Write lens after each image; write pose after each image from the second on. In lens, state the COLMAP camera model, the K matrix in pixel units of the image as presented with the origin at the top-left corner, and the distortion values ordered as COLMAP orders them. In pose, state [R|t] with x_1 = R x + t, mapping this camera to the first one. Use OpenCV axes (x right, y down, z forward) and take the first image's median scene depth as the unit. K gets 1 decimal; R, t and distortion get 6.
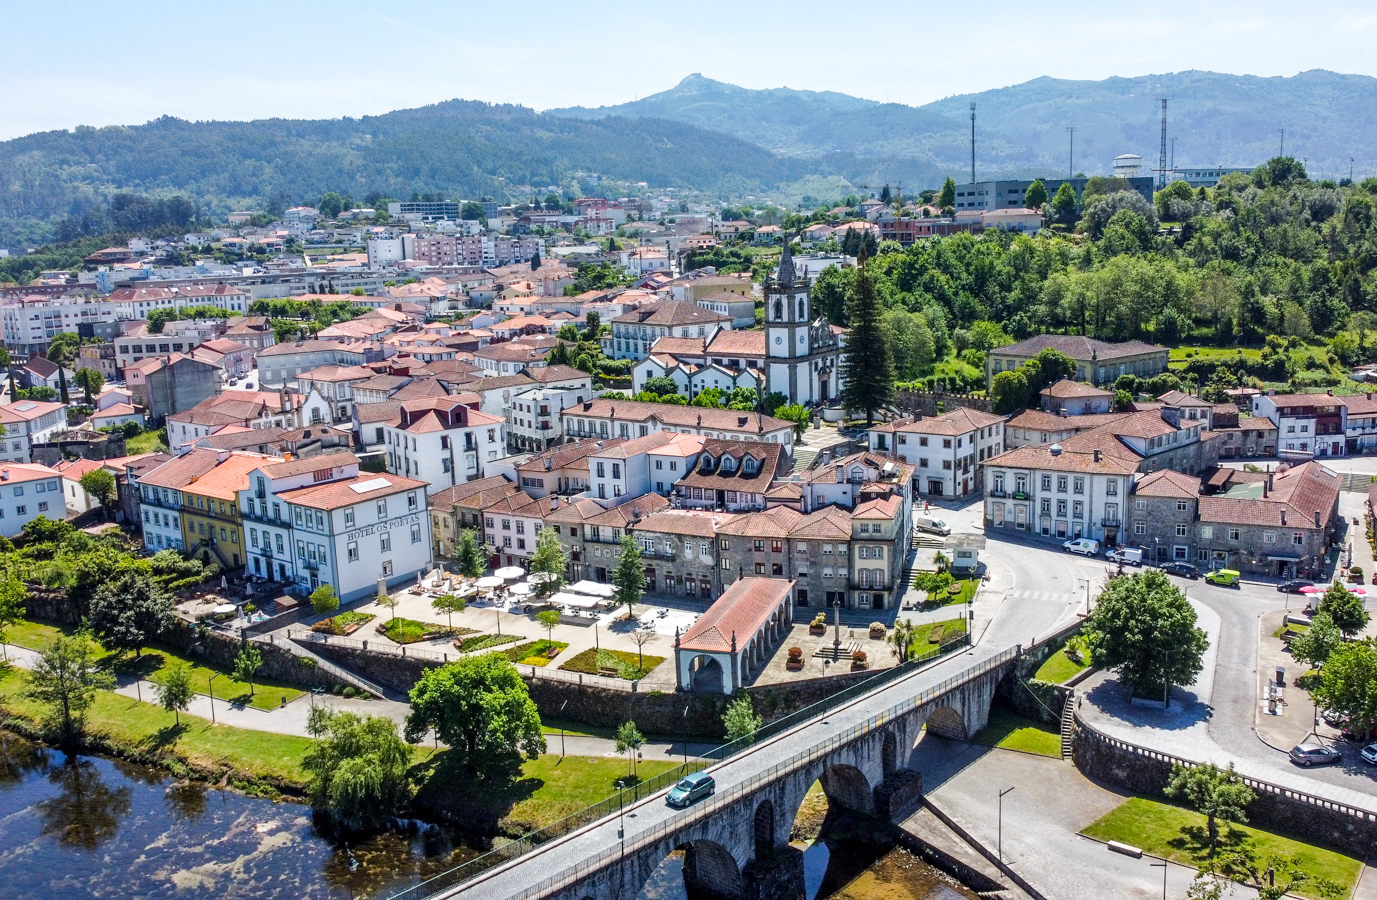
lens RADIAL K [[1182.1, 0, 700.7], [0, 1182.1, 446.9], [0, 0, 1]] dist [0.007818, -0.007339]
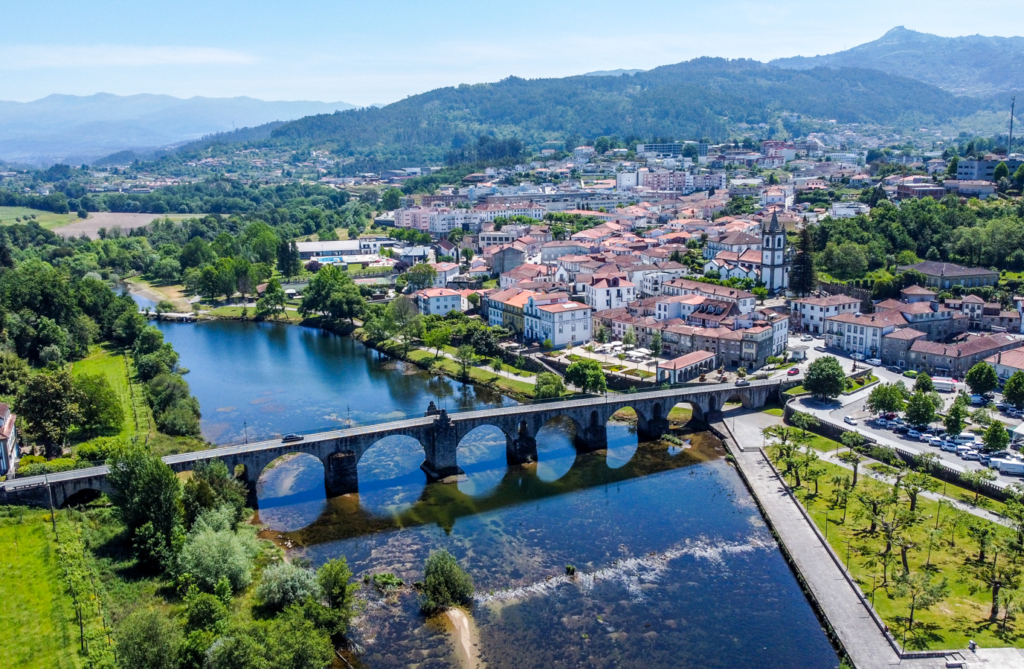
lens RADIAL K [[879.0, 0, 513.0], [0, 879.0, 334.9], [0, 0, 1]] dist [0.007818, -0.007339]
pose [[0.917110, 0.093354, -0.387549, 0.271855], [-0.081183, 0.995557, 0.047700, 0.010706], [0.390280, -0.012284, 0.920614, -0.626060]]
